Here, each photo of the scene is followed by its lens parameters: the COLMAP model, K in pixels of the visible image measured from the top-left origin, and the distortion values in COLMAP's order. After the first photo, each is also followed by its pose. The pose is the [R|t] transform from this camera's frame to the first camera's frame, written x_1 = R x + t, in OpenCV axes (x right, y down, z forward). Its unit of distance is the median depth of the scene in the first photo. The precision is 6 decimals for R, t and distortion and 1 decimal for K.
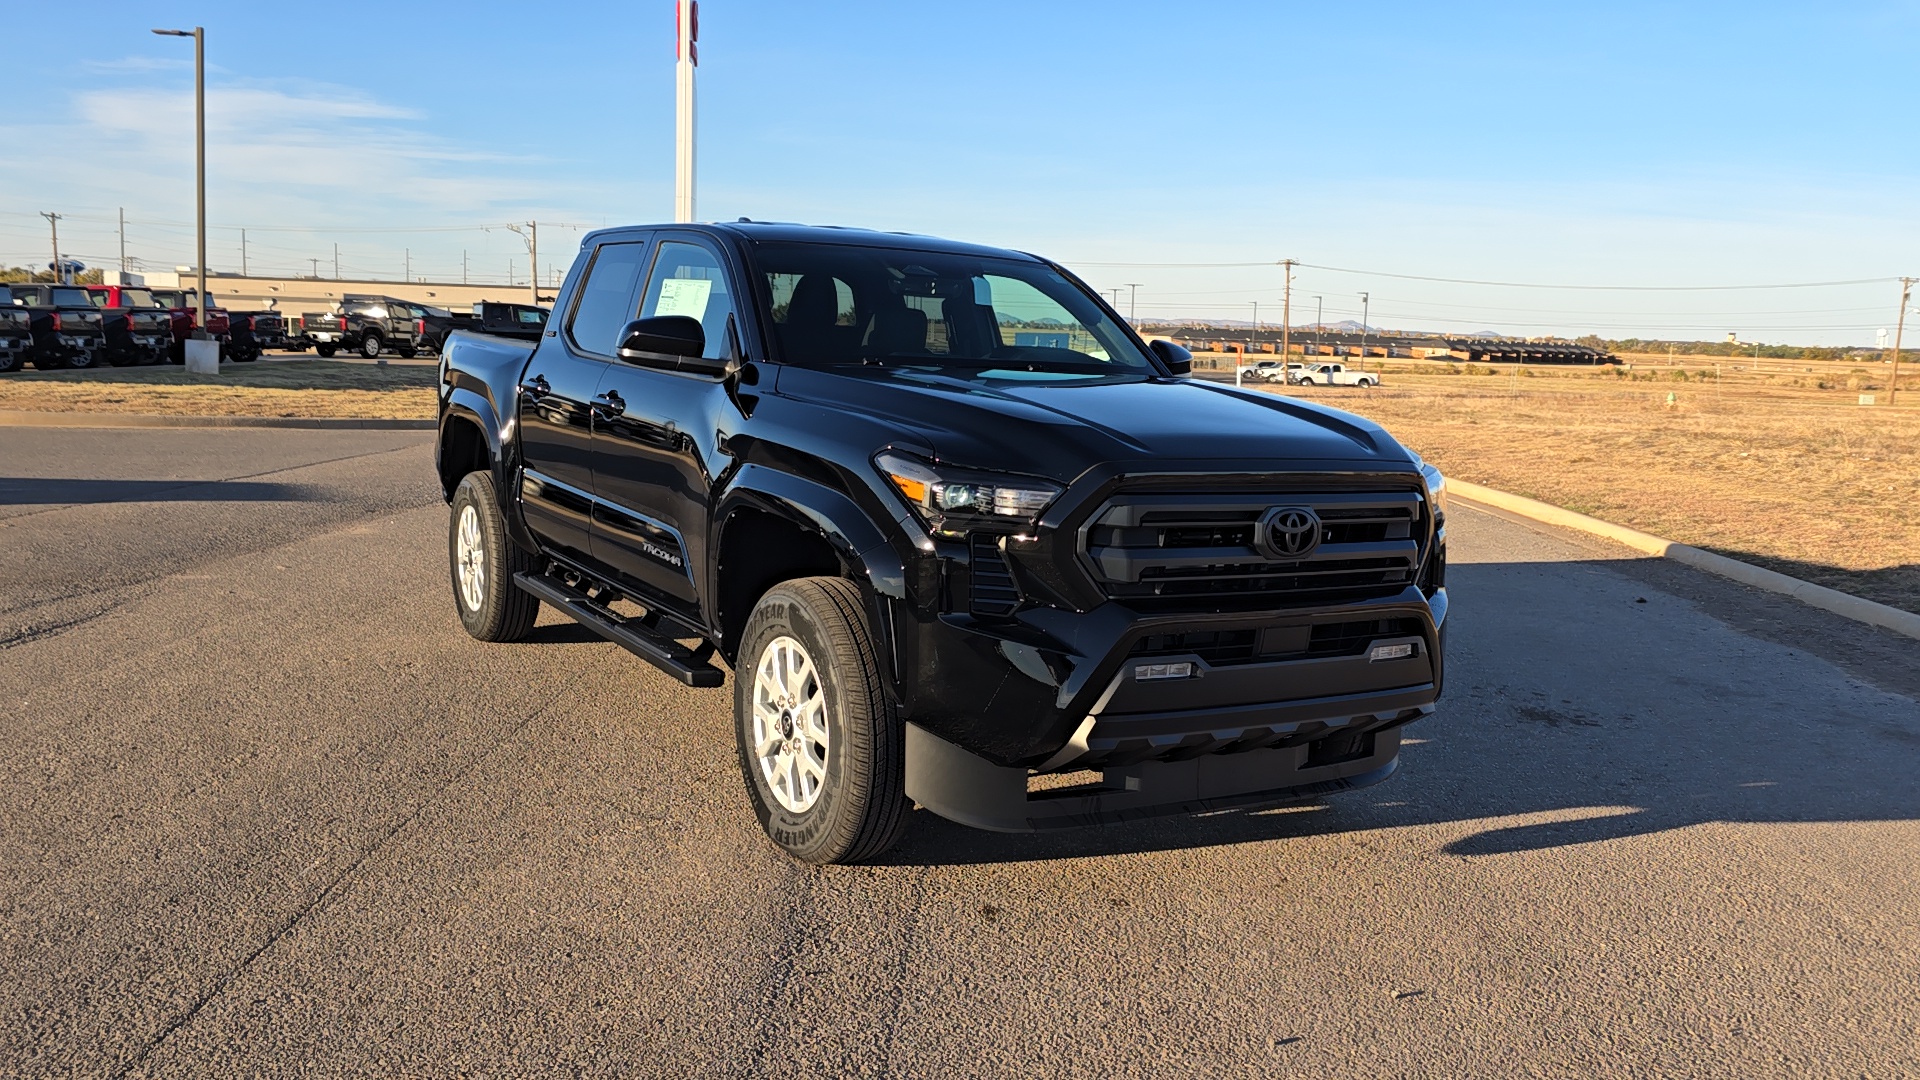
lens RADIAL K [[1610.4, 0, 960.0], [0, 1610.4, 540.0], [0, 0, 1]] dist [-0.004725, 0.014517]
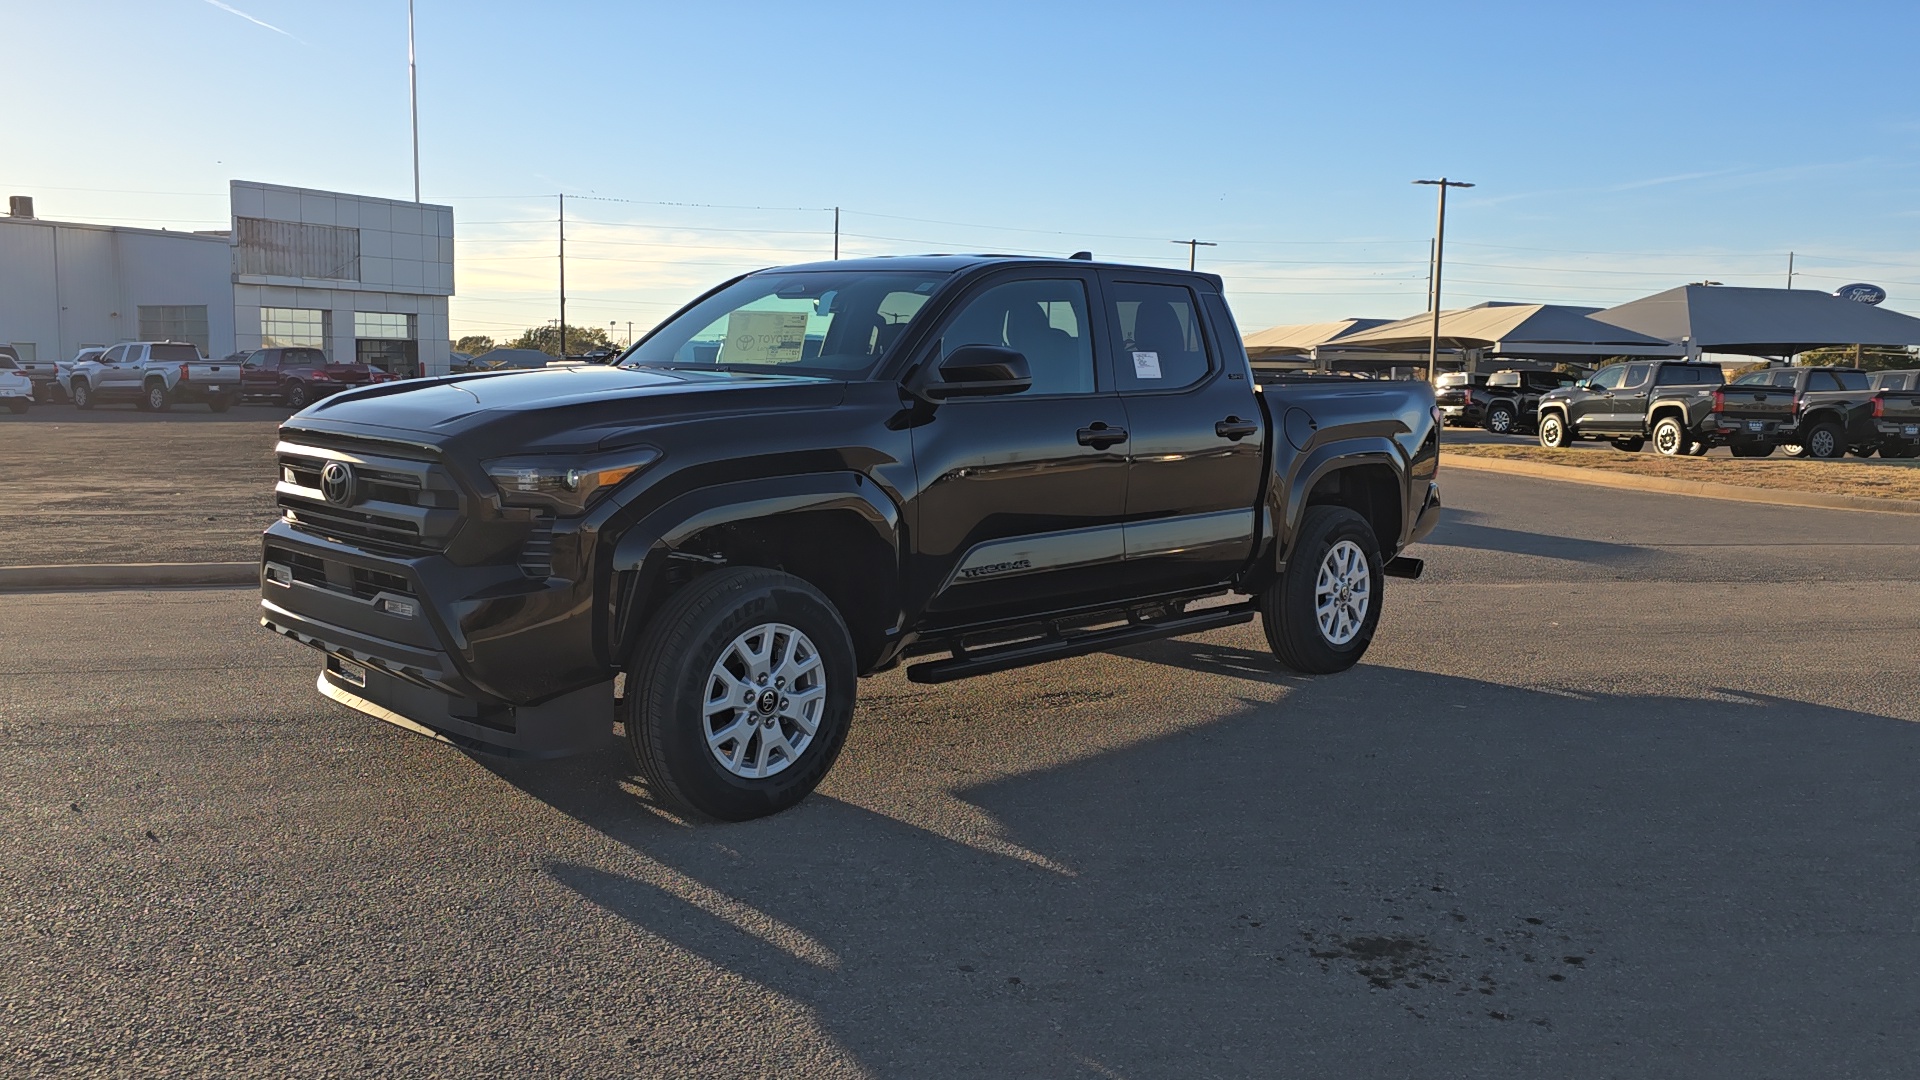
lens RADIAL K [[1610.4, 0, 960.0], [0, 1610.4, 540.0], [0, 0, 1]] dist [-0.004725, 0.014517]
pose [[0.258136, 0.072578, -0.963379, 0.271306], [-0.137477, 0.989786, 0.037731, -0.013104], [0.956277, 0.122703, 0.265477, 0.207125]]
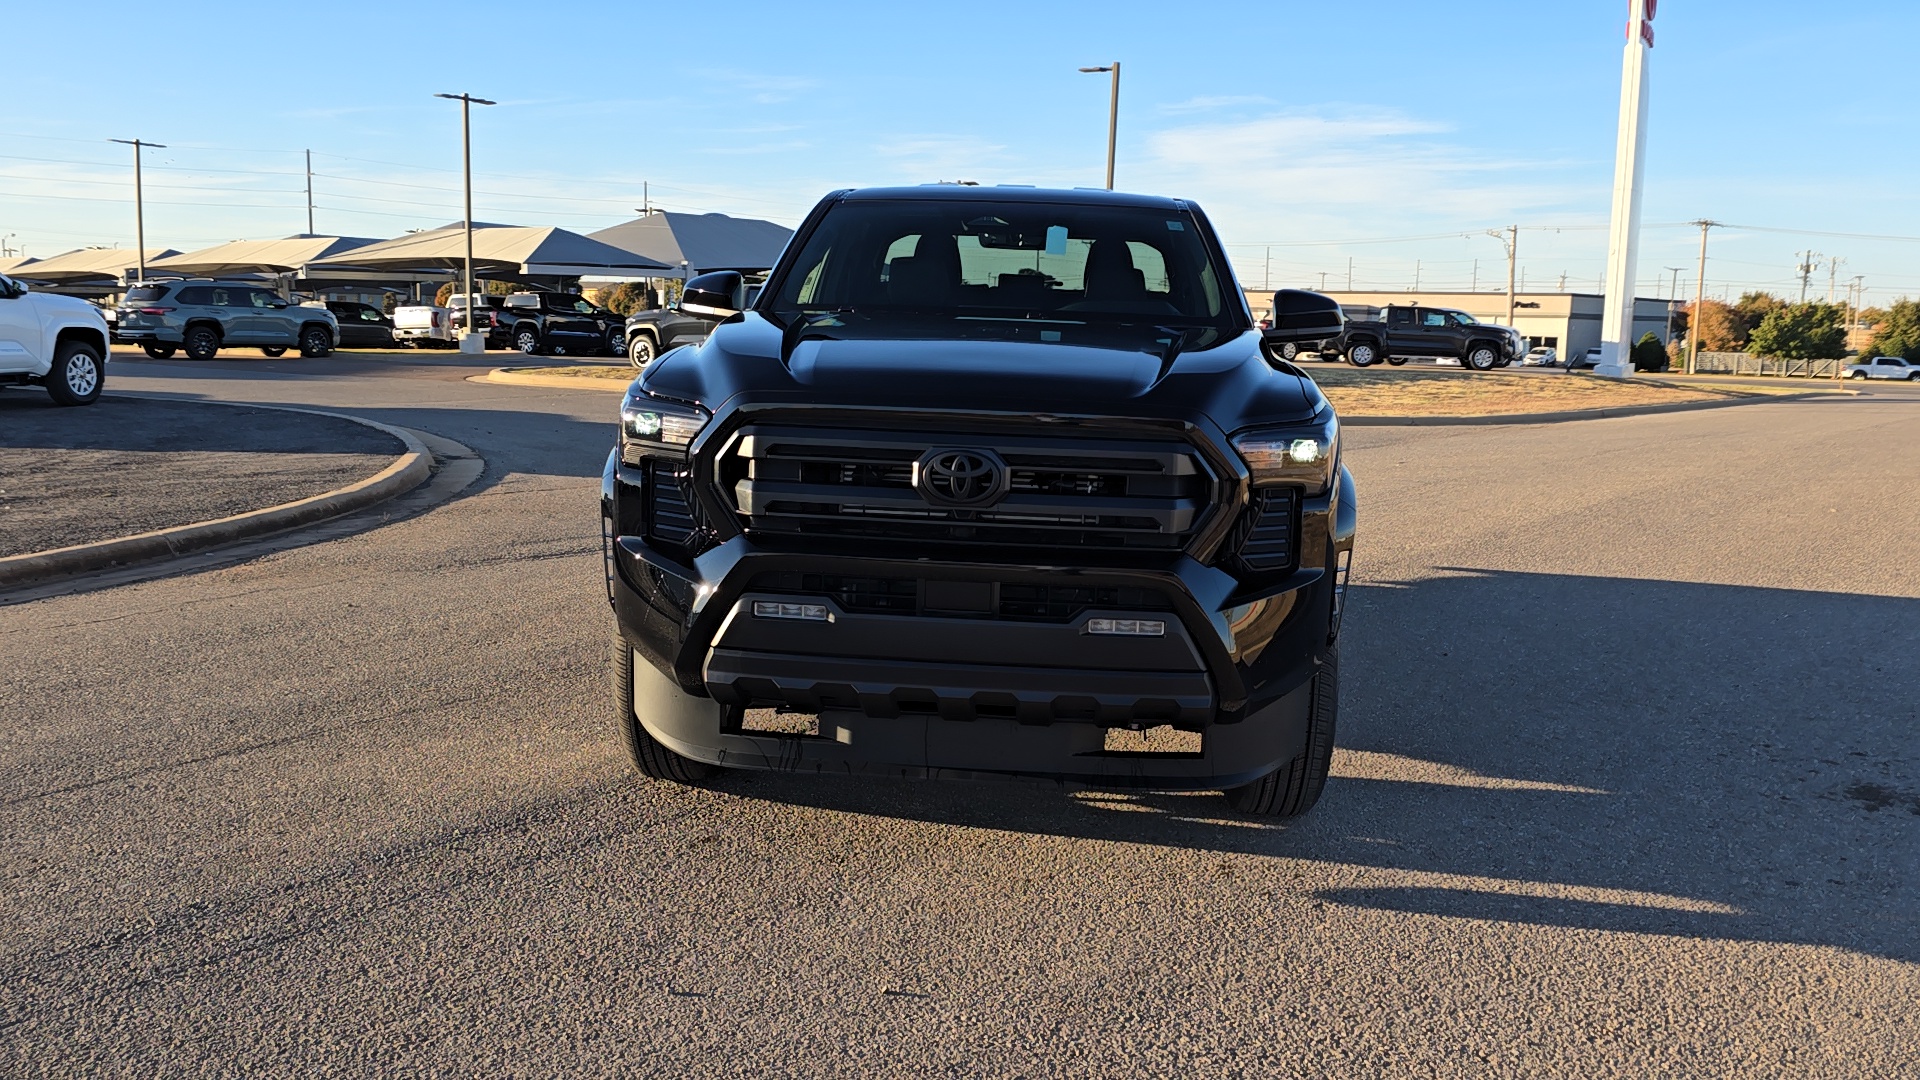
lens RADIAL K [[1610.4, 0, 960.0], [0, 1610.4, 540.0], [0, 0, 1]] dist [-0.004725, 0.014517]
pose [[0.814047, 0.063480, -0.577320, 0.133313], [-0.067531, 0.997612, 0.014472, 0.003227], [0.576860, 0.027206, 0.816390, 0.048441]]
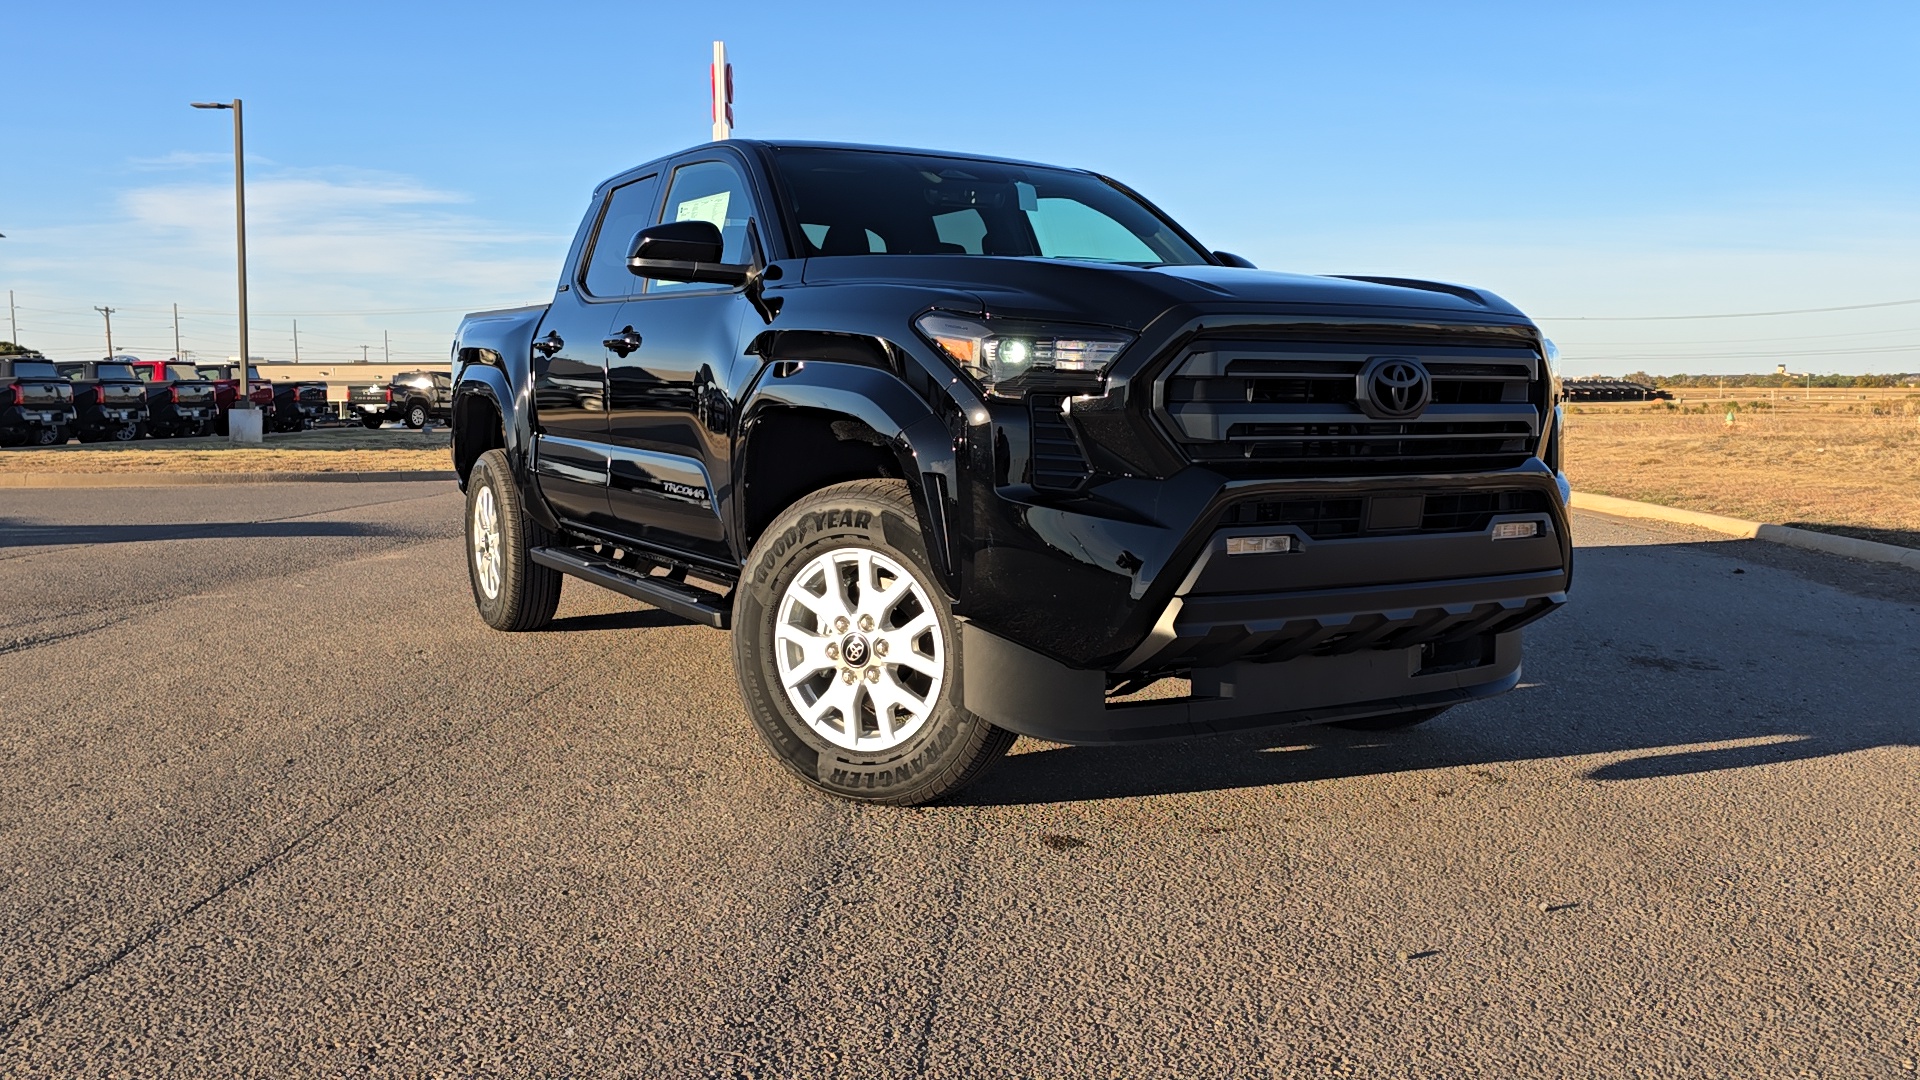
lens RADIAL K [[1609.4, 0, 974.0], [0, 1609.4, 520.5], [0, 0, 1]] dist [0.000355, 0.005618]
pose [[0.999029, -0.038318, -0.021755, -0.000965], [0.037128, 0.997920, -0.052698, 0.018961], [0.023729, 0.051839, 0.998373, 0.024958]]
